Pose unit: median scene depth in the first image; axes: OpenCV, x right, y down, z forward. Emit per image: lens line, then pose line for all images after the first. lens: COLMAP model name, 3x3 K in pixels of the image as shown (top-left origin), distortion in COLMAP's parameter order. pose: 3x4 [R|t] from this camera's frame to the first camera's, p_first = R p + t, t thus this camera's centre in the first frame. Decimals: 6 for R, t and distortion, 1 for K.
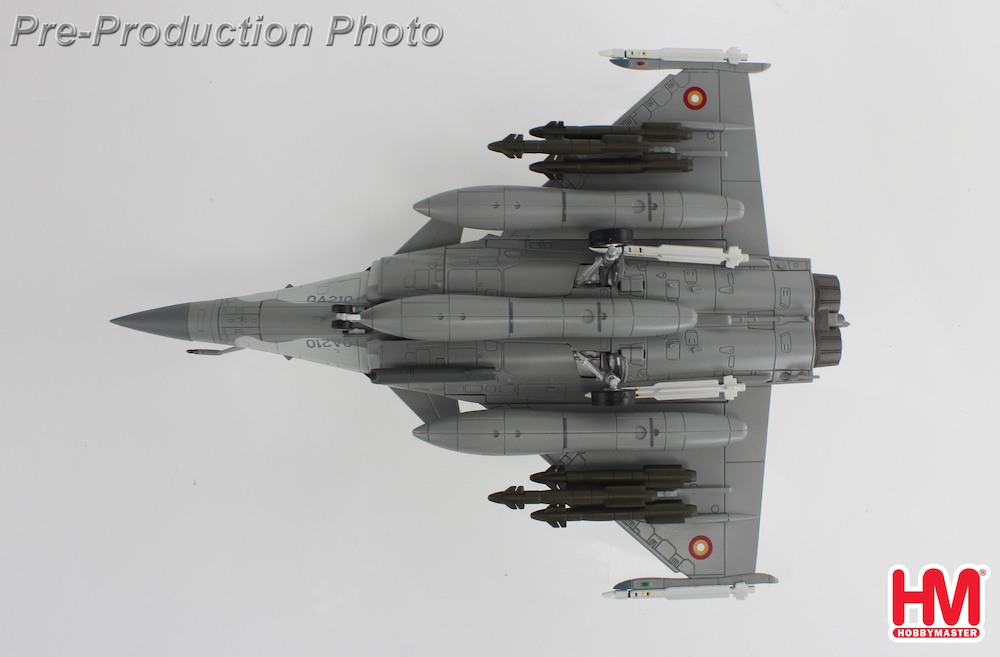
lens RADIAL K [[1575.4, 0, 500.0], [0, 1575.4, 328.5], [0, 0, 1]] dist [0.000860, 0.000254]
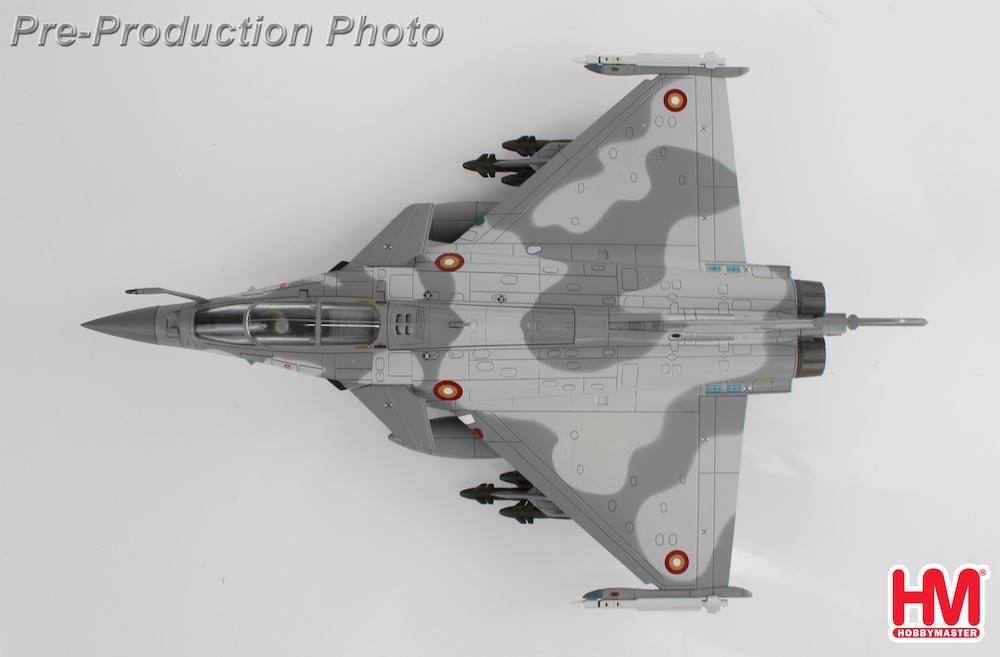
lens RADIAL K [[1365.1, 0, 500.0], [0, 1365.1, 328.5], [0, 0, 1]] dist [0.856775, -0.000317]
pose [[0.999776, 0.009073, 0.019096, 0.001166], [-0.008927, 0.999930, -0.007718, 0.002641], [-0.019164, 0.007546, 0.999788, 0.109302]]
